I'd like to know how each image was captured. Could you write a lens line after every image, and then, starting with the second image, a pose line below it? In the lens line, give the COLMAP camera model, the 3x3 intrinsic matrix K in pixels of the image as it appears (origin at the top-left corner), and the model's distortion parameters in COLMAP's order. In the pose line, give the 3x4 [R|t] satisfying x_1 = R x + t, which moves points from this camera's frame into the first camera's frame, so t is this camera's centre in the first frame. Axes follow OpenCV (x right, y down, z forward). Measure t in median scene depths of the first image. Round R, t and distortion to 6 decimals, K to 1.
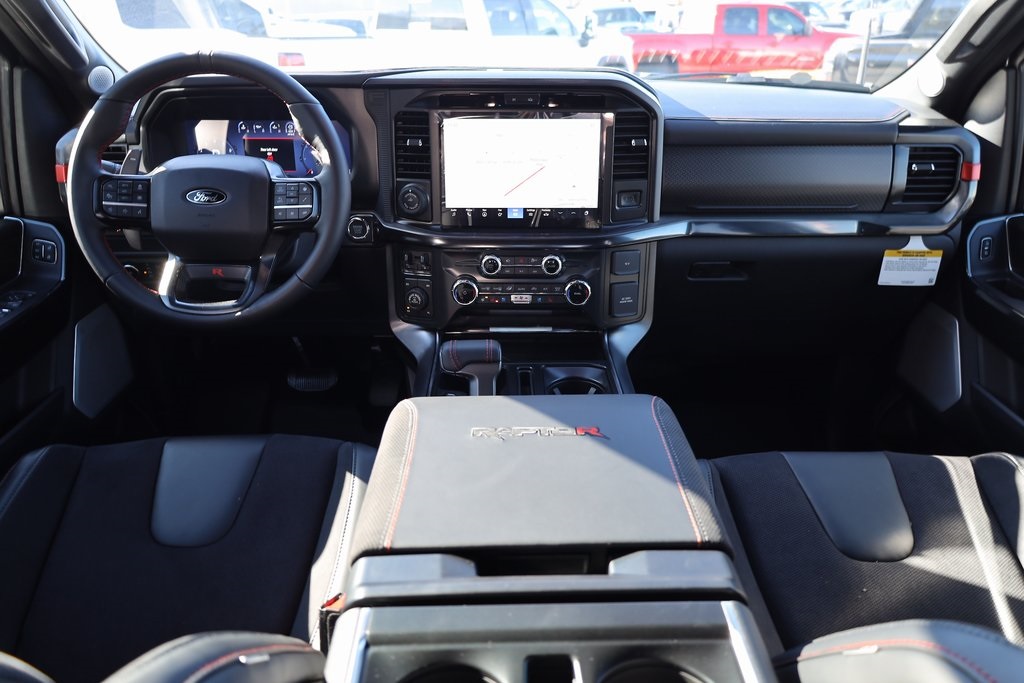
lens RADIAL K [[697.6, 0, 517.2], [0, 697.6, 344.6], [0, 0, 1]] dist [-0.014873, 0.004511]
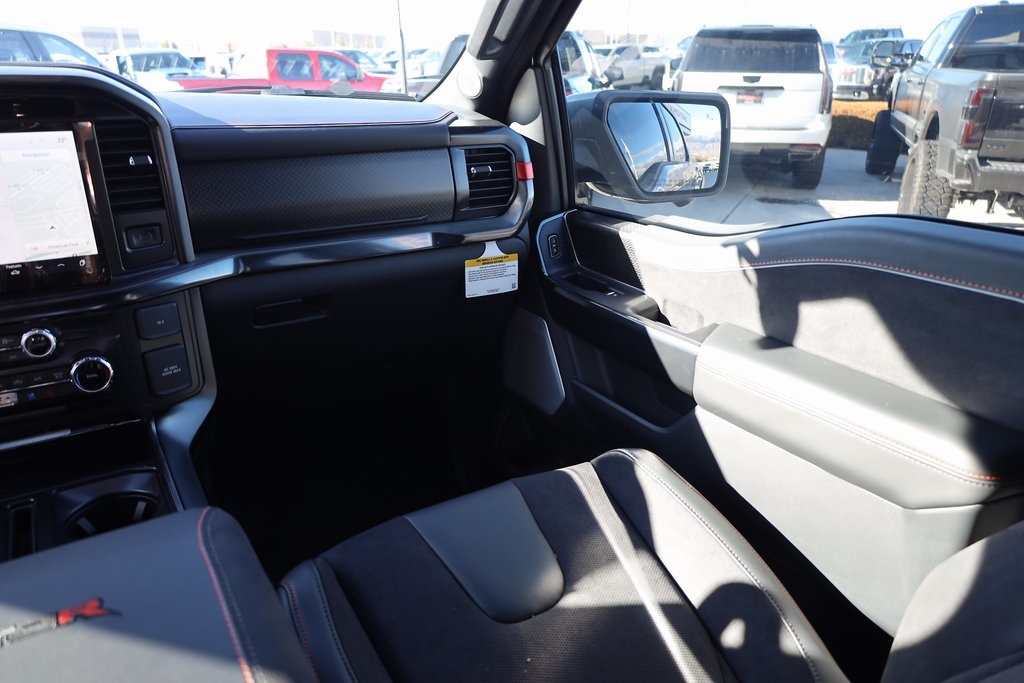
lens RADIAL K [[697.6, 0, 510.4], [0, 697.6, 341.4], [0, 0, 1]] dist [-0.014873, 0.004511]
pose [[0.846987, -0.182980, 0.499130, 0.101911], [0.215536, 0.976465, -0.007778, -0.010767], [-0.485960, 0.114168, 0.866492, 0.185065]]
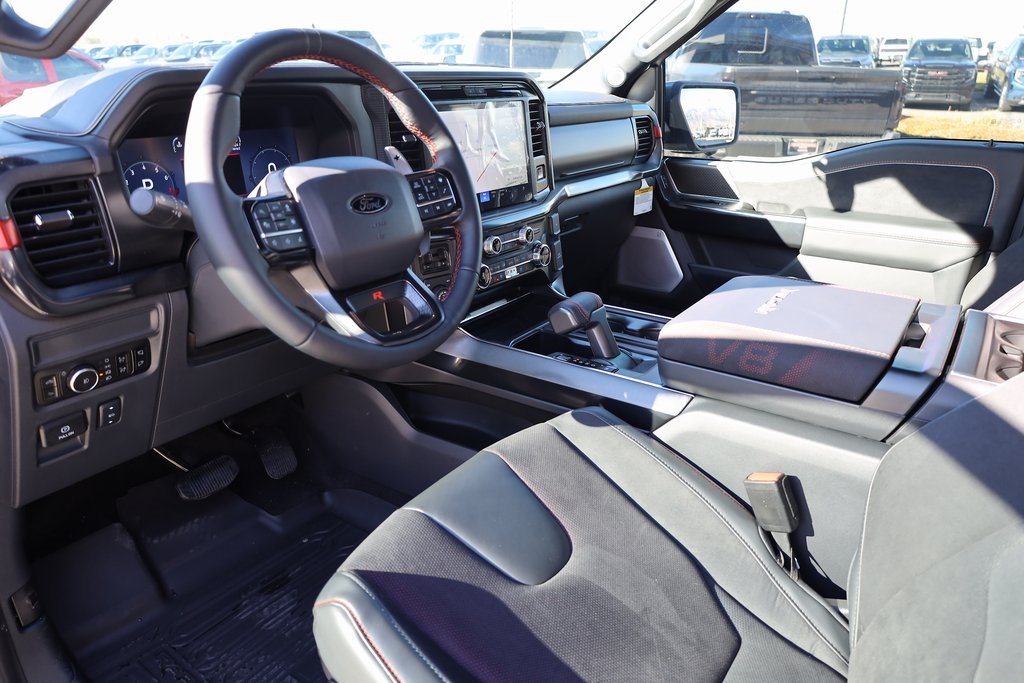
lens RADIAL K [[697.6, 0, 514.4], [0, 697.6, 356.7], [0, 0, 1]] dist [-0.014873, 0.004511]
pose [[0.582901, -0.307669, 0.752041, -0.860246], [0.345196, 0.931632, 0.113583, -0.068892], [-0.735572, 0.193394, 0.649255, 0.325100]]
